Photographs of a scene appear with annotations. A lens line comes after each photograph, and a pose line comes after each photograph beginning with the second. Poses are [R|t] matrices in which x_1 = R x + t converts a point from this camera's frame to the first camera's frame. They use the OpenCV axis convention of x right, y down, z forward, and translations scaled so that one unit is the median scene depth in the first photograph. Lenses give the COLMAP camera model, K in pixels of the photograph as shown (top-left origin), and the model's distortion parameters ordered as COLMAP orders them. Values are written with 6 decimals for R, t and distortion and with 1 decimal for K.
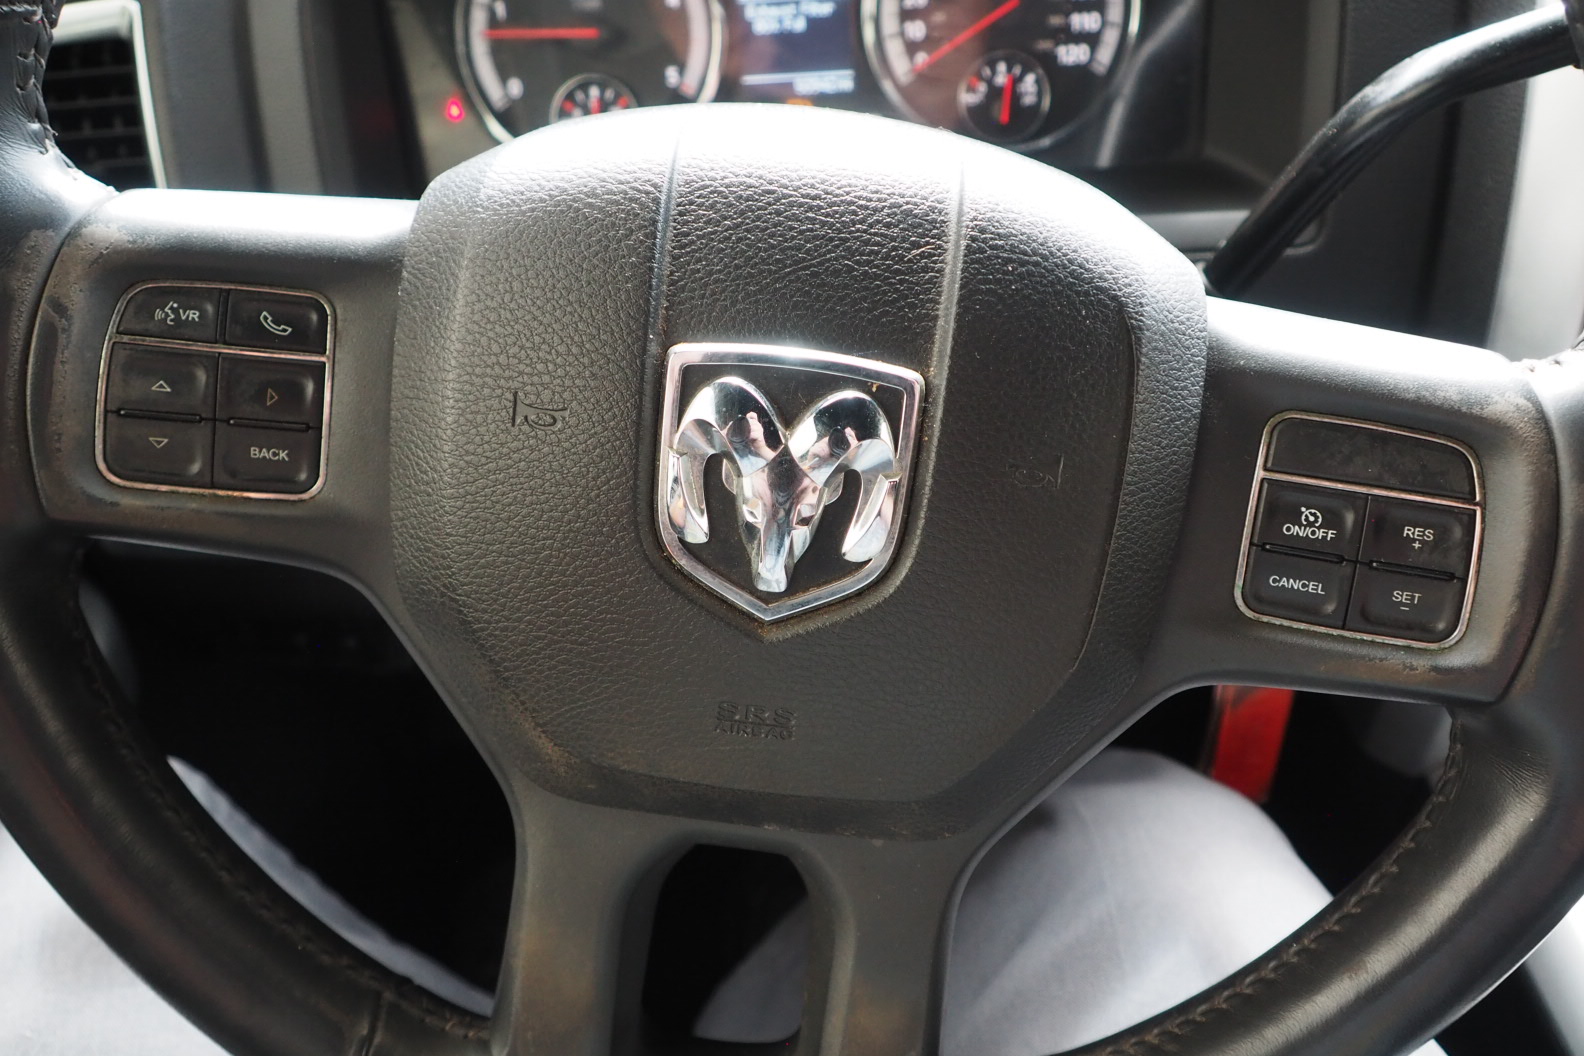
lens RADIAL K [[1103.7, 0, 792.0], [0, 1103.7, 528.0], [0, 0, 1]] dist [-0.043381, 0.006606]
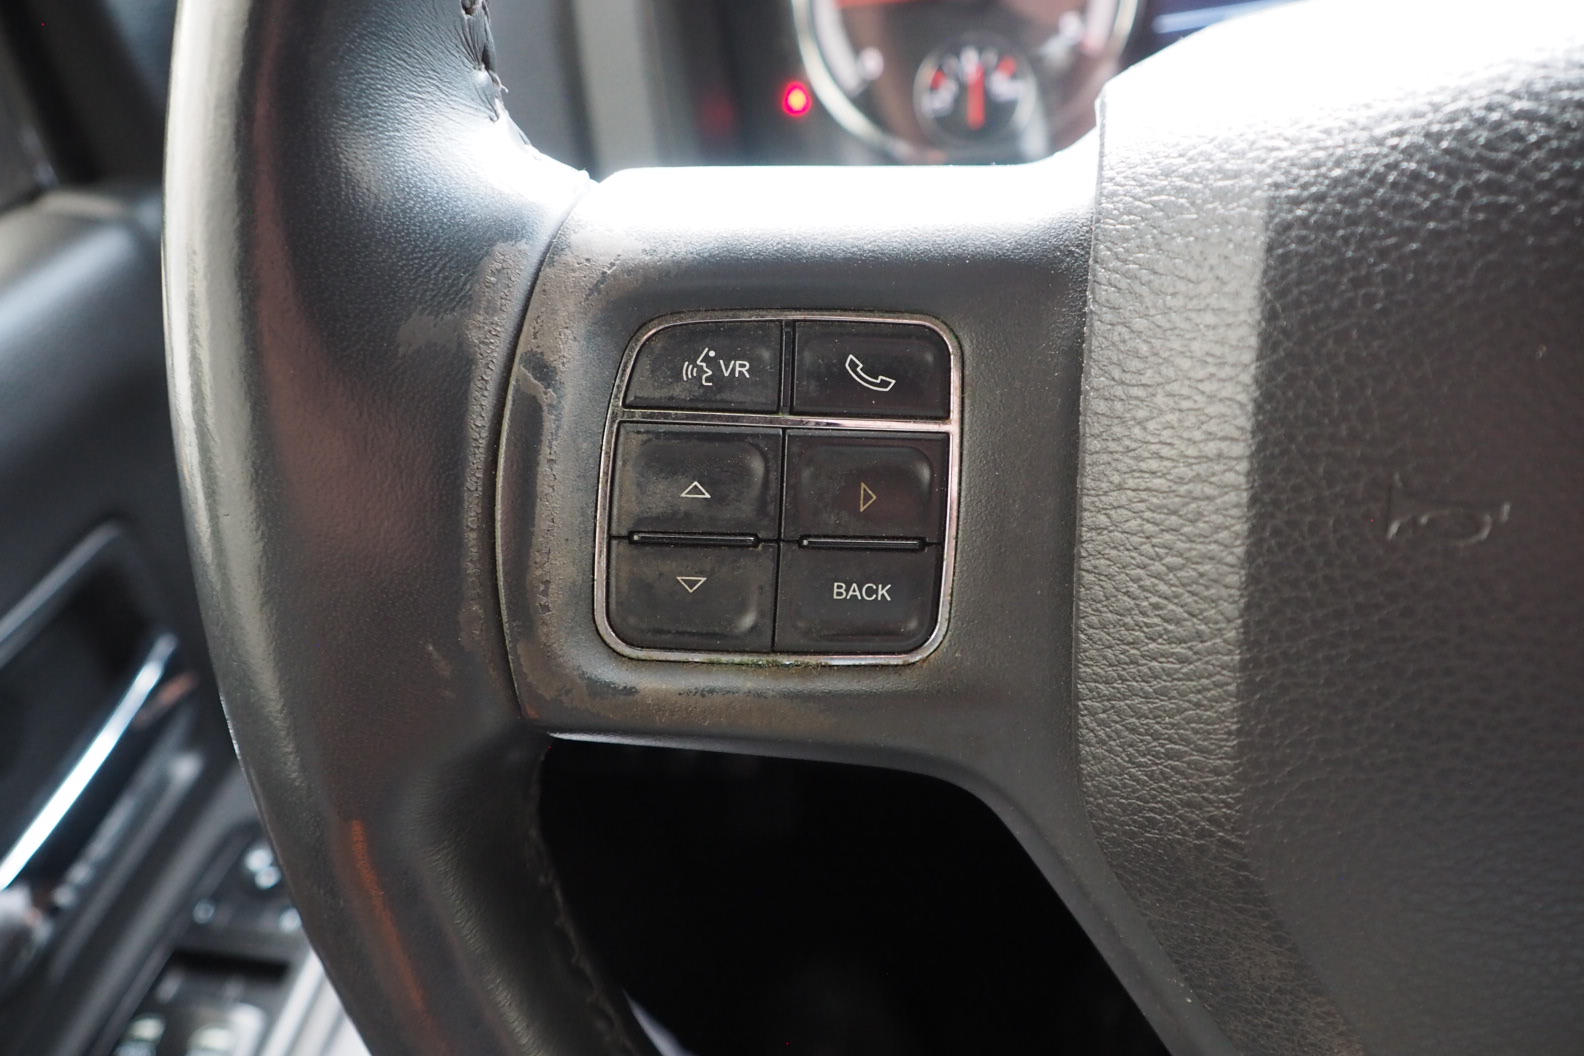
lens RADIAL K [[1125.0, 0, 792.0], [0, 1125.0, 528.0], [0, 0, 1]] dist [-0.044909, -0.000905]
pose [[0.985141, -0.047877, -0.164941, -0.426530], [0.044608, 0.998729, -0.023471, -0.092756], [0.165855, 0.015764, 0.986024, 0.400615]]
